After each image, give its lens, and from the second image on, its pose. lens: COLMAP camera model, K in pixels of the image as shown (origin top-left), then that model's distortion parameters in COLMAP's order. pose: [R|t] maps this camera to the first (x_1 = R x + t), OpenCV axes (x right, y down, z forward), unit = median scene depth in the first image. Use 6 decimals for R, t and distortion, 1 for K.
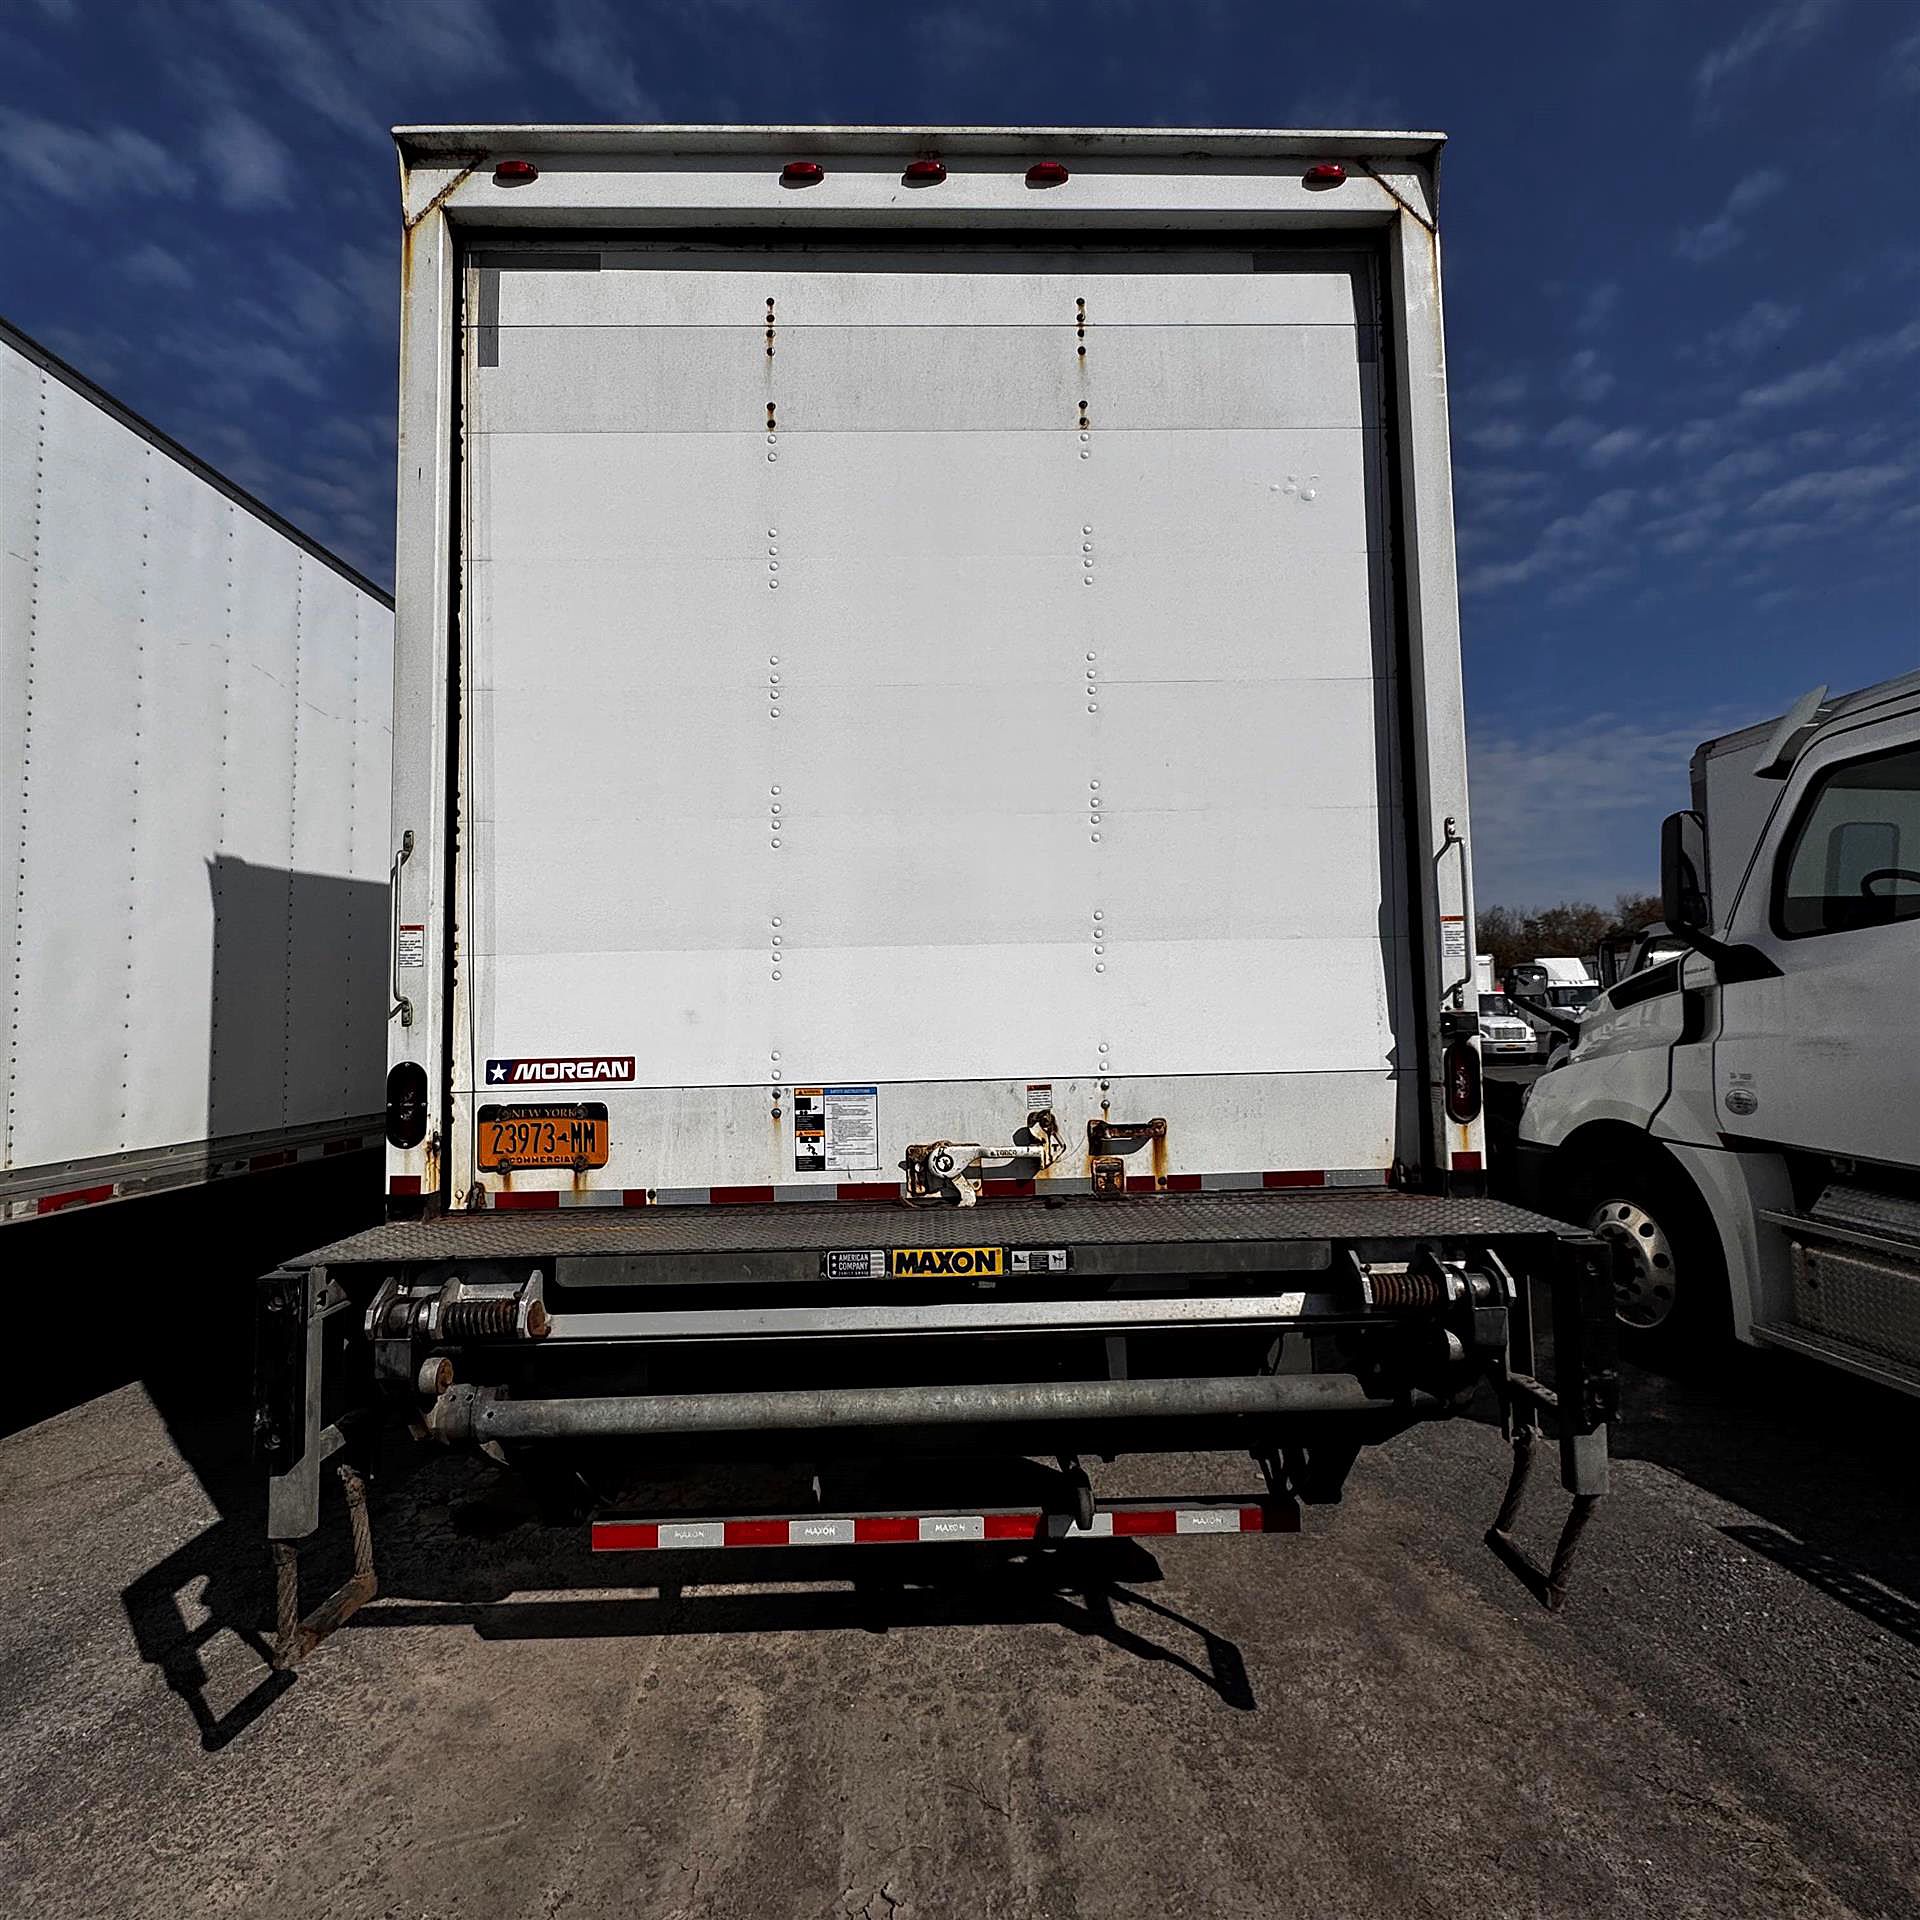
lens RADIAL K [[982.6, 0, 958.9], [0, 982.6, 959.2], [0, 0, 1]] dist [-0.002579, 0.000604]
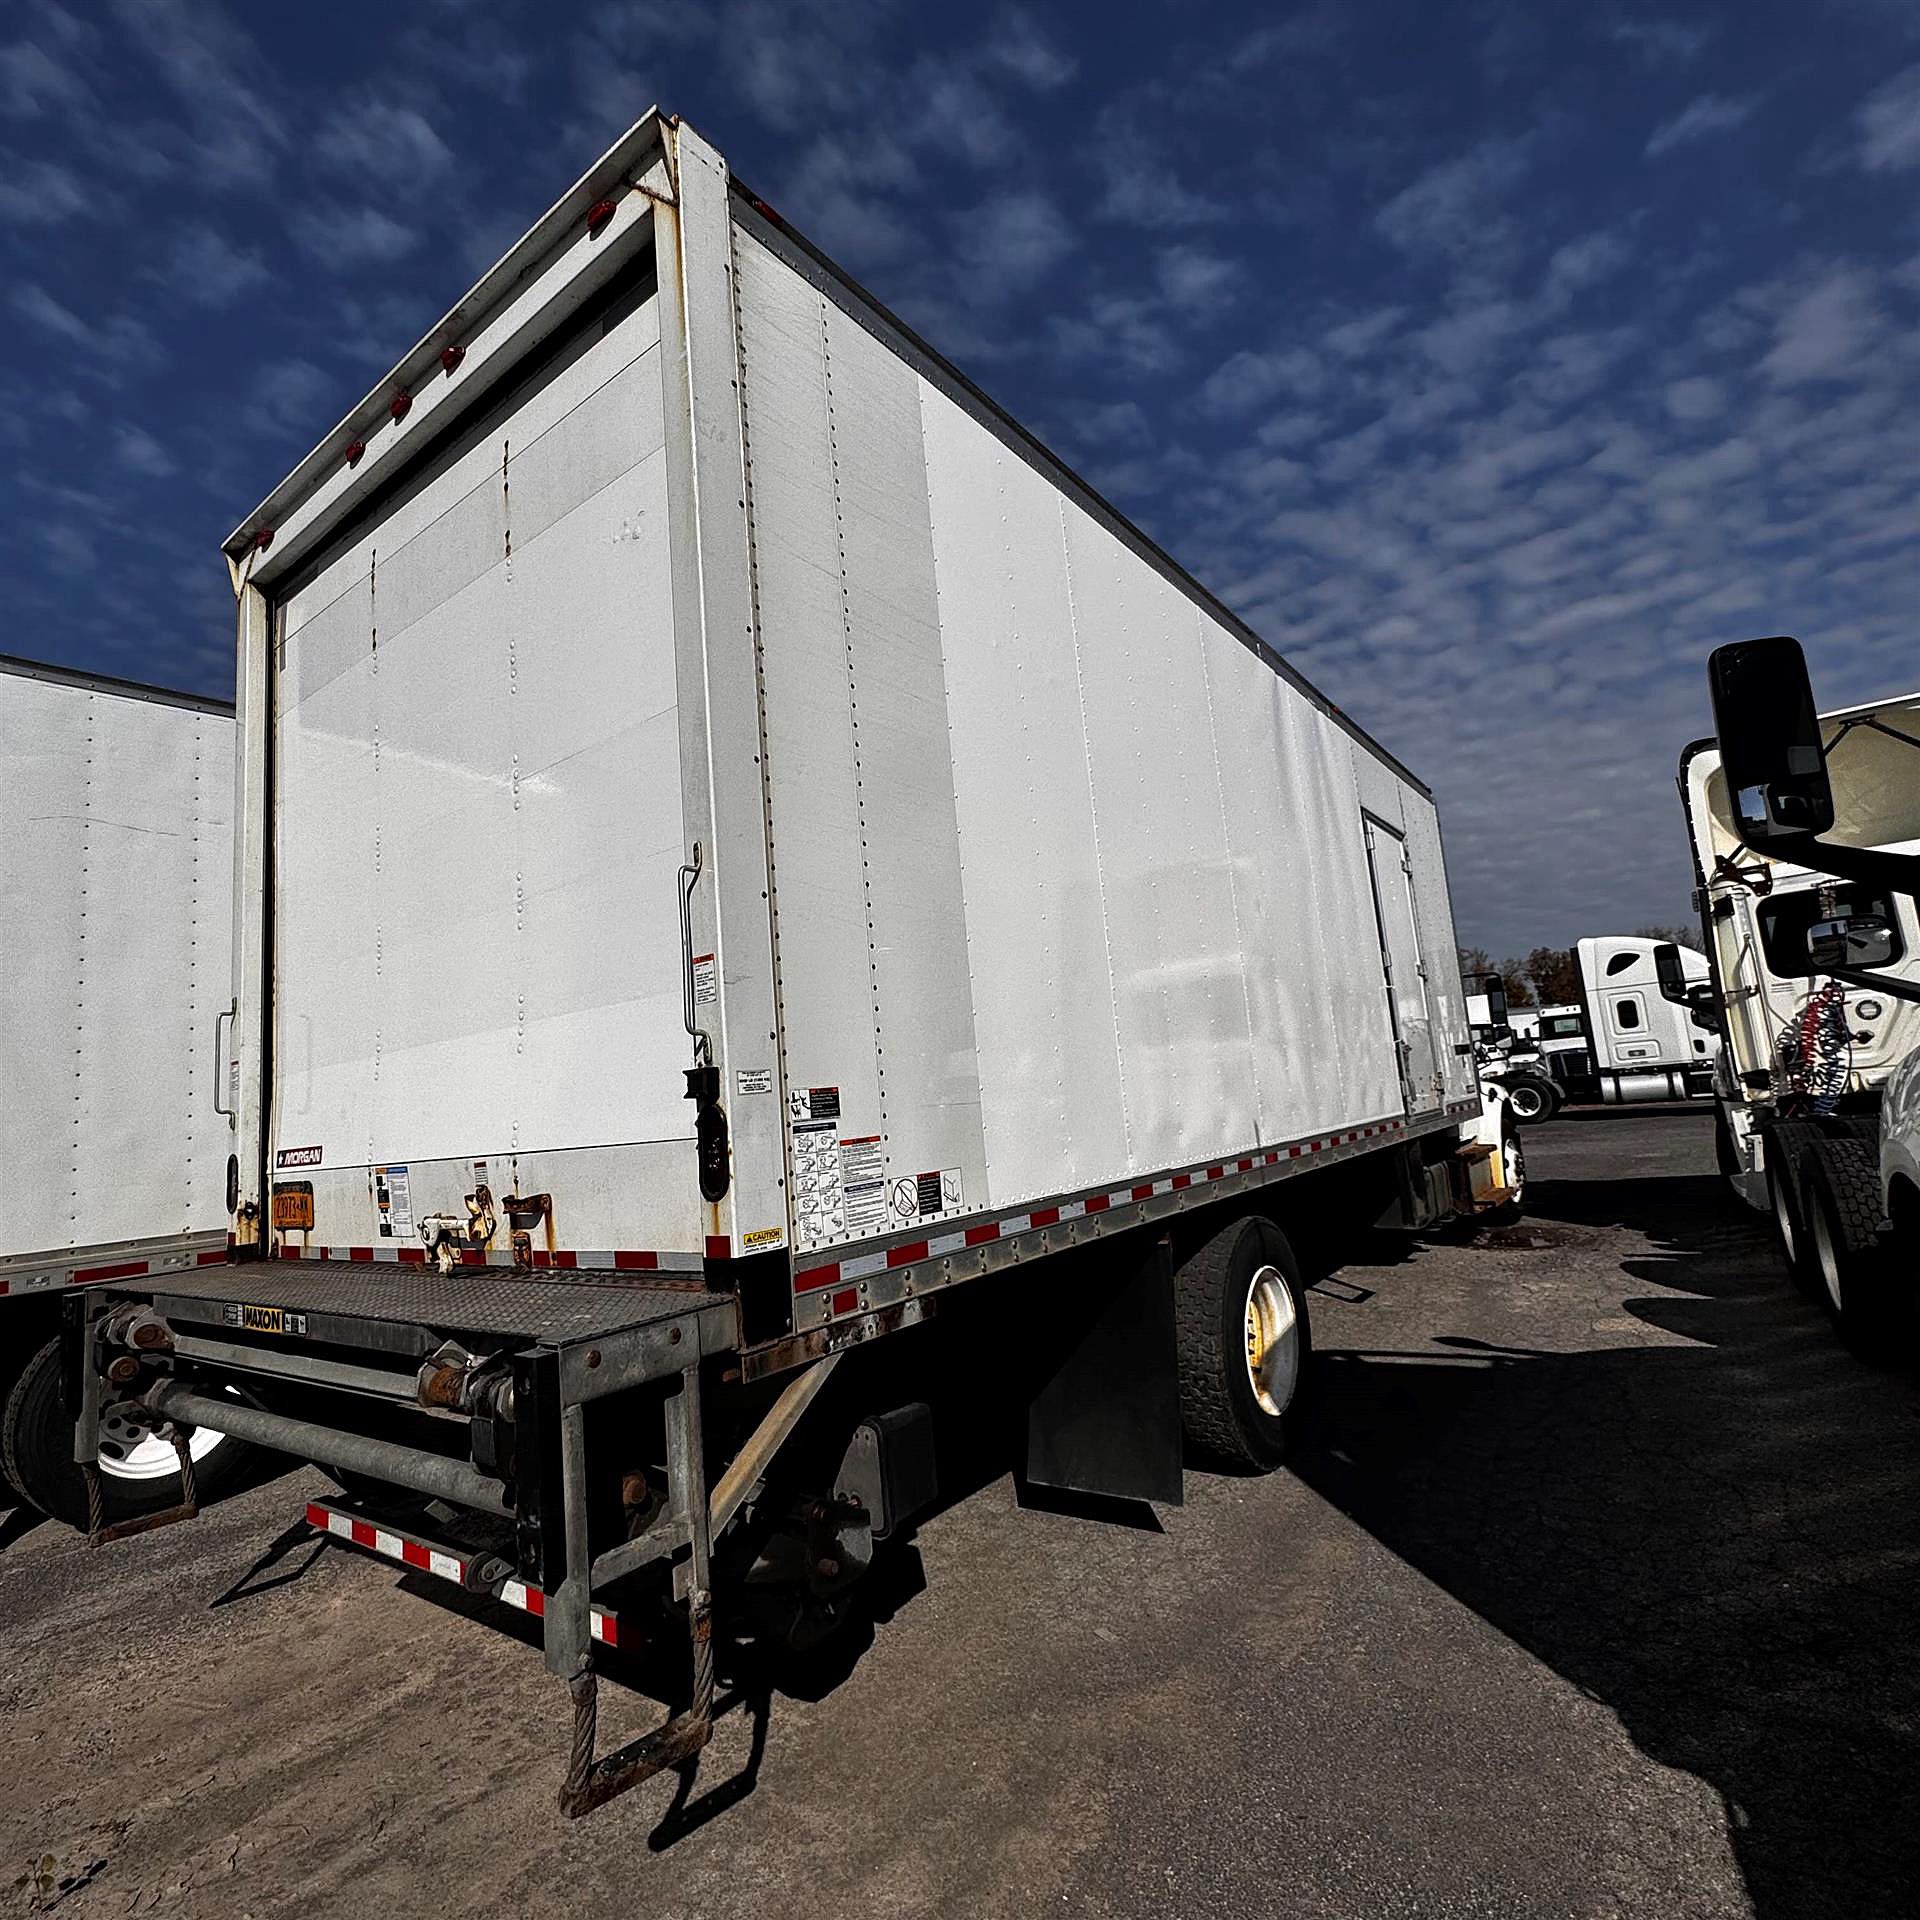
lens RADIAL K [[982.6, 0, 951.3], [0, 982.6, 963.9], [0, 0, 1]] dist [-0.002579, 0.000604]
pose [[0.798654, -0.134716, -0.586517, 1.160982], [0.109826, 0.990882, -0.078044, 0.052589], [0.591683, -0.002085, 0.806168, 0.432656]]
